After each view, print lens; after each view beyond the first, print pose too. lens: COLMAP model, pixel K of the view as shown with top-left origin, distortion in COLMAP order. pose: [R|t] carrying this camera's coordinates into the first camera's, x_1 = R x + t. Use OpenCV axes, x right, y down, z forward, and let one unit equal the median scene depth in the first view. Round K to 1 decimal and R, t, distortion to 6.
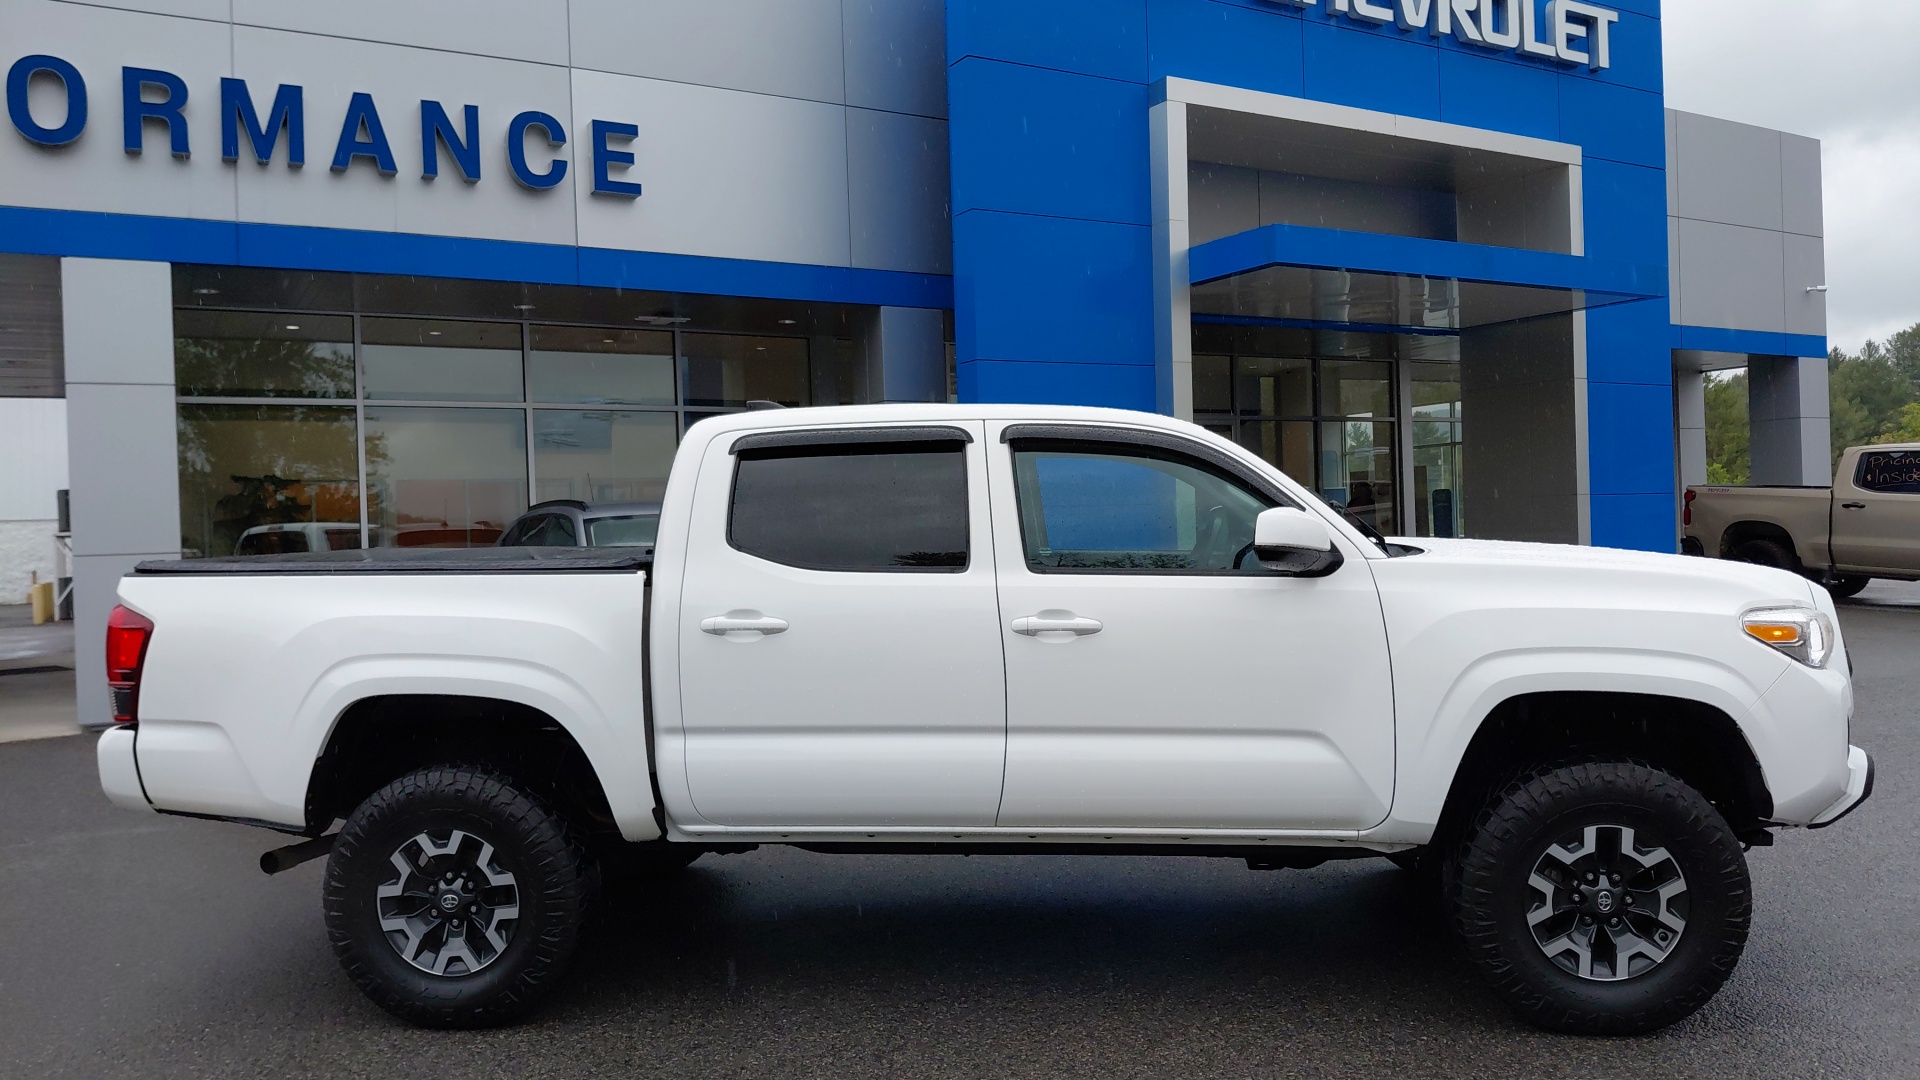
lens RADIAL K [[1412.8, 0, 971.0], [0, 1412.8, 537.1], [0, 0, 1]] dist [0.012759, -0.041771]
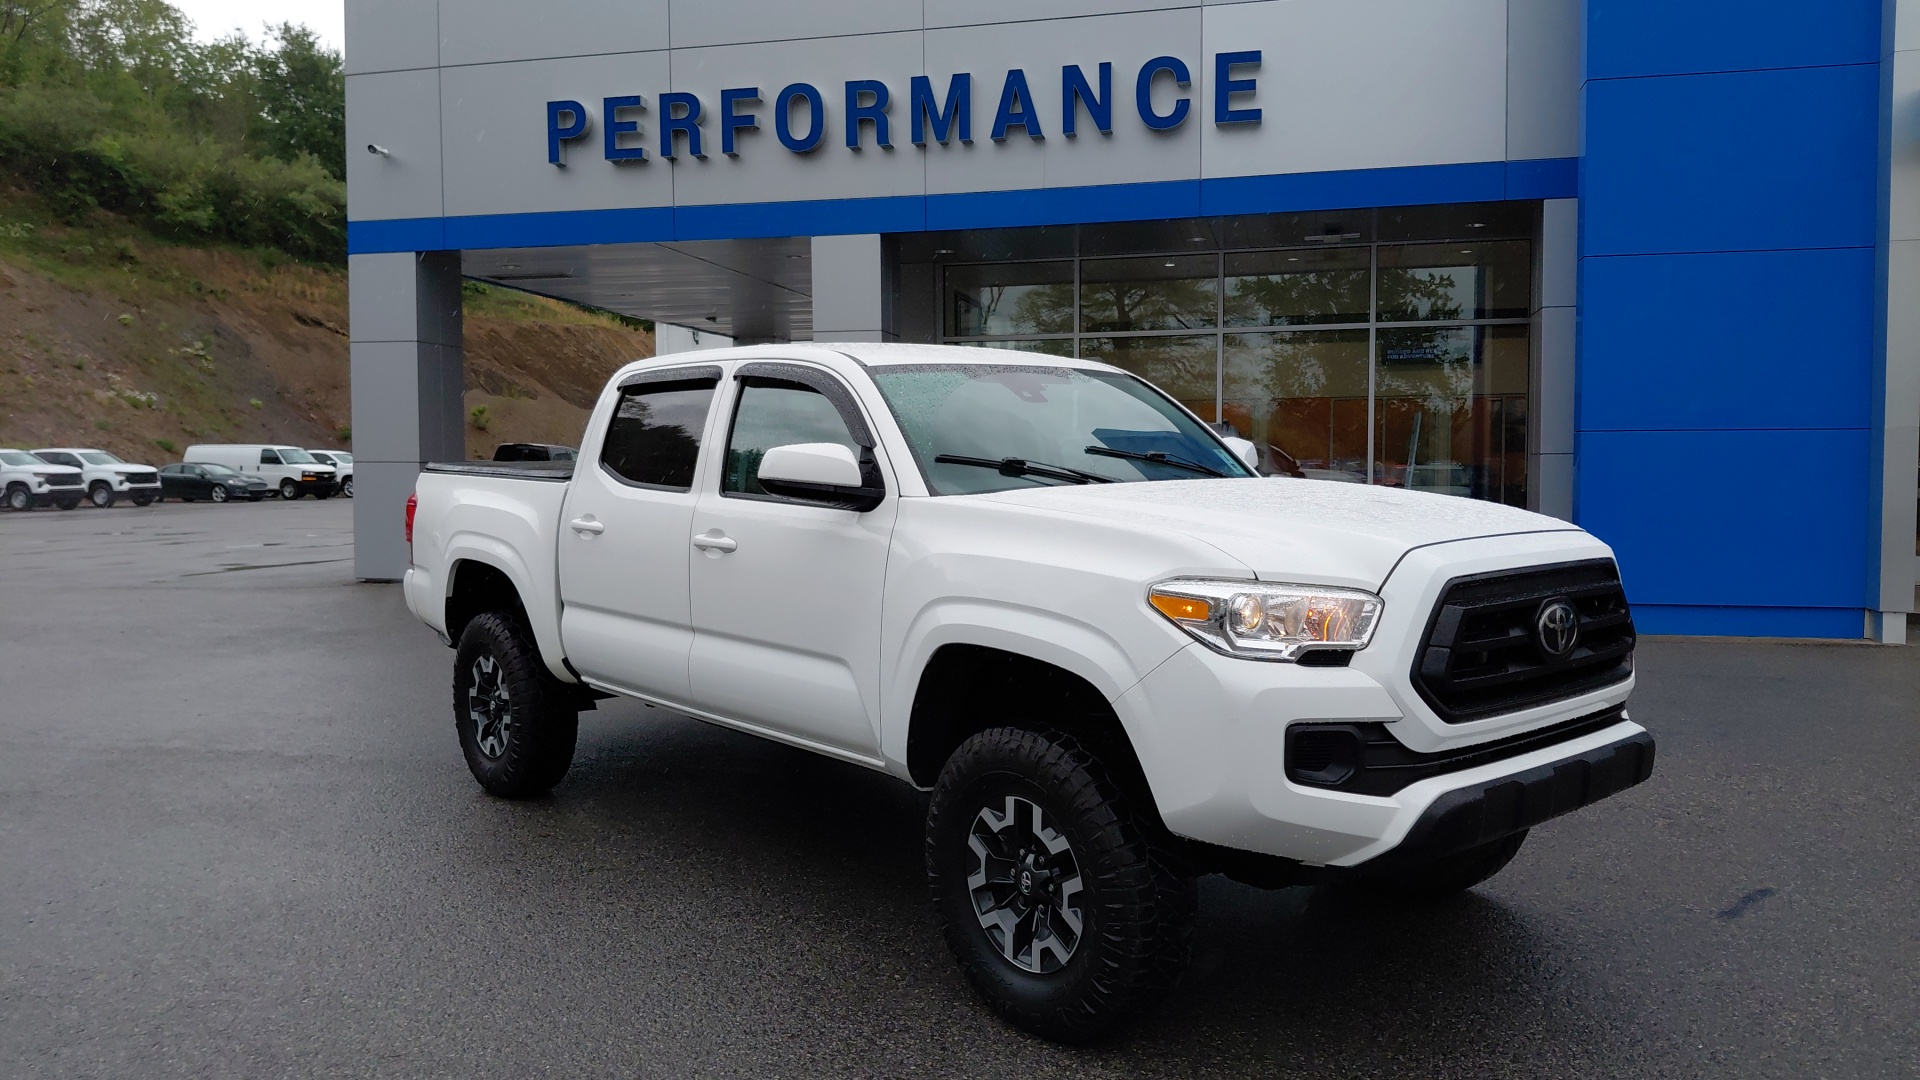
lens RADIAL K [[1409.6, 0, 969.7], [0, 1409.6, 538.8], [0, 0, 1]] dist [0.144417, -0.341089]
pose [[0.714549, 0.064985, -0.696561, 0.948826], [-0.023134, 0.997327, 0.069312, -0.022844], [0.699203, -0.033413, 0.714142, 0.298917]]
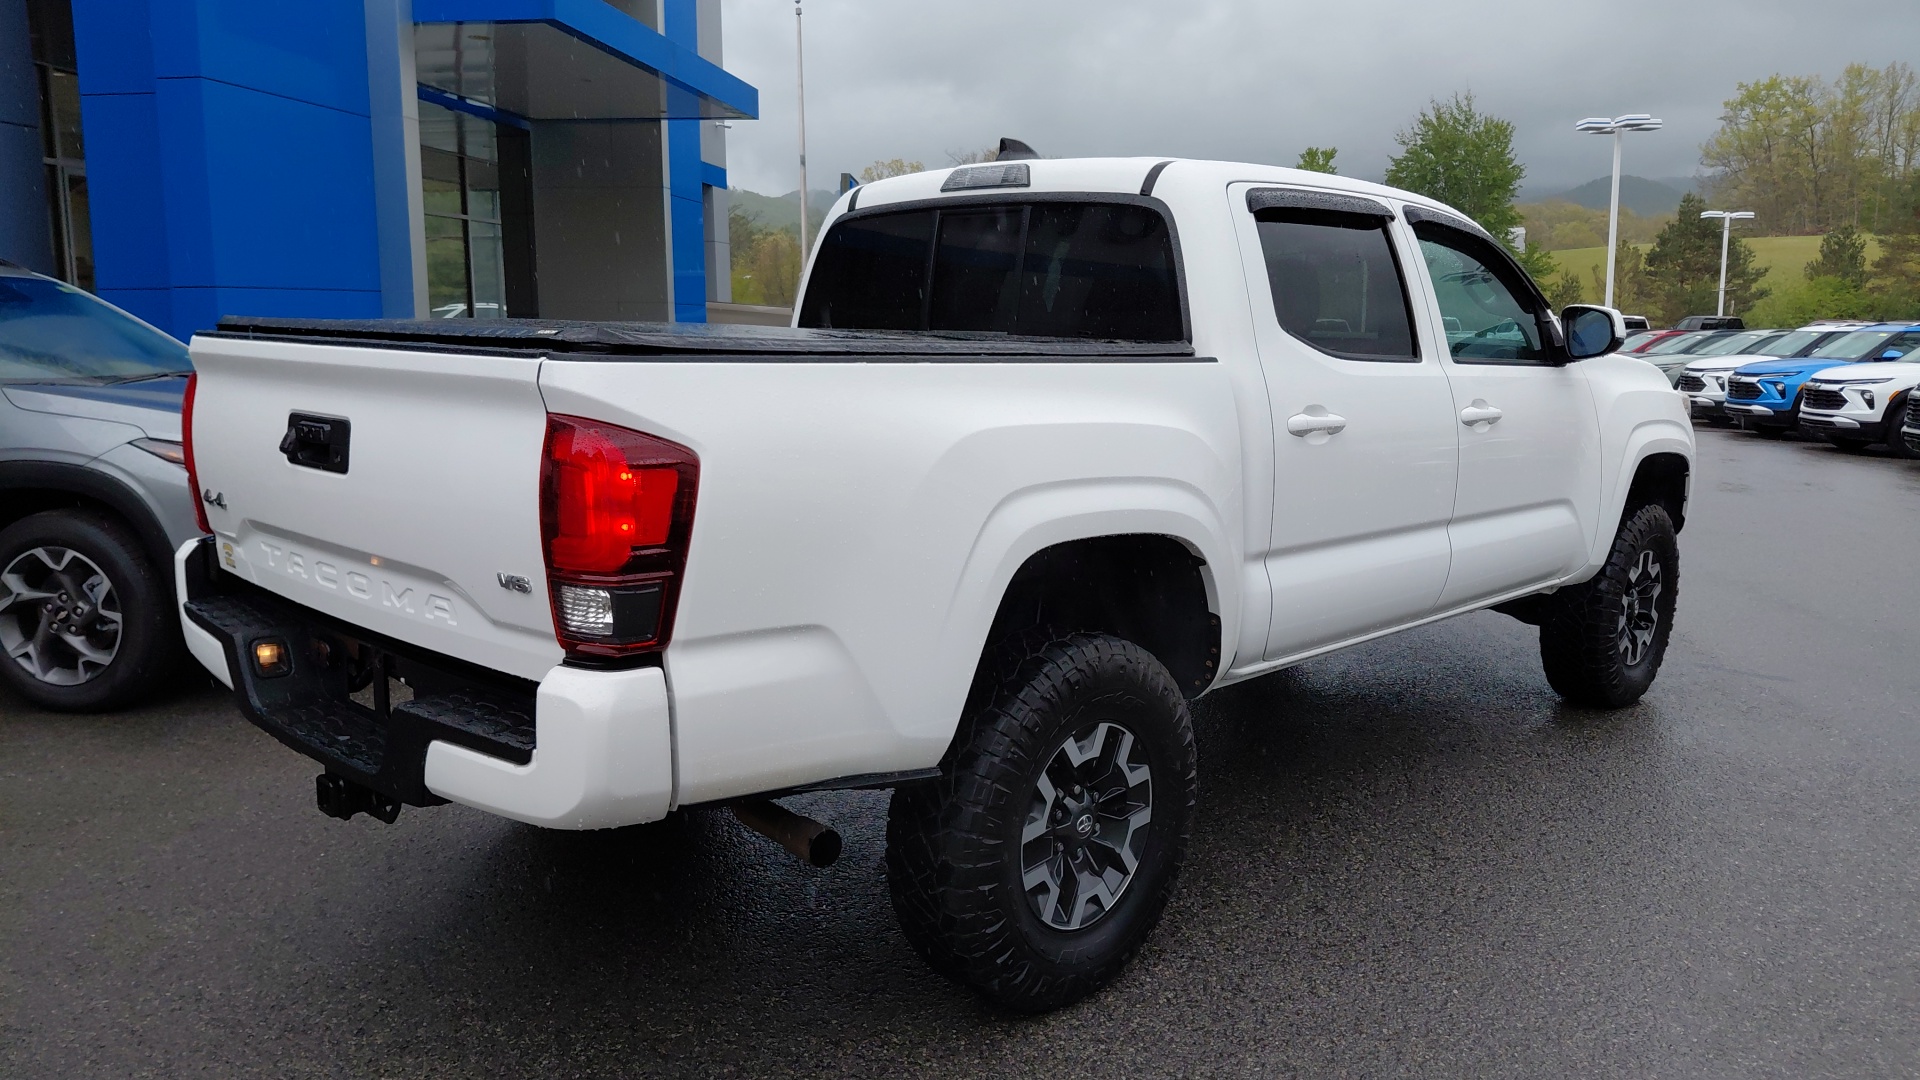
lens RADIAL K [[1432.1, 0, 960.0], [0, 1432.1, 540.0], [0, 0, 1]] dist [-0.010533, -0.003886]
pose [[0.629816, -0.089870, 0.771528, -0.921037], [-0.013099, 0.991914, 0.126235, 0.025282], [-0.776634, -0.089611, 0.623546, 0.594706]]
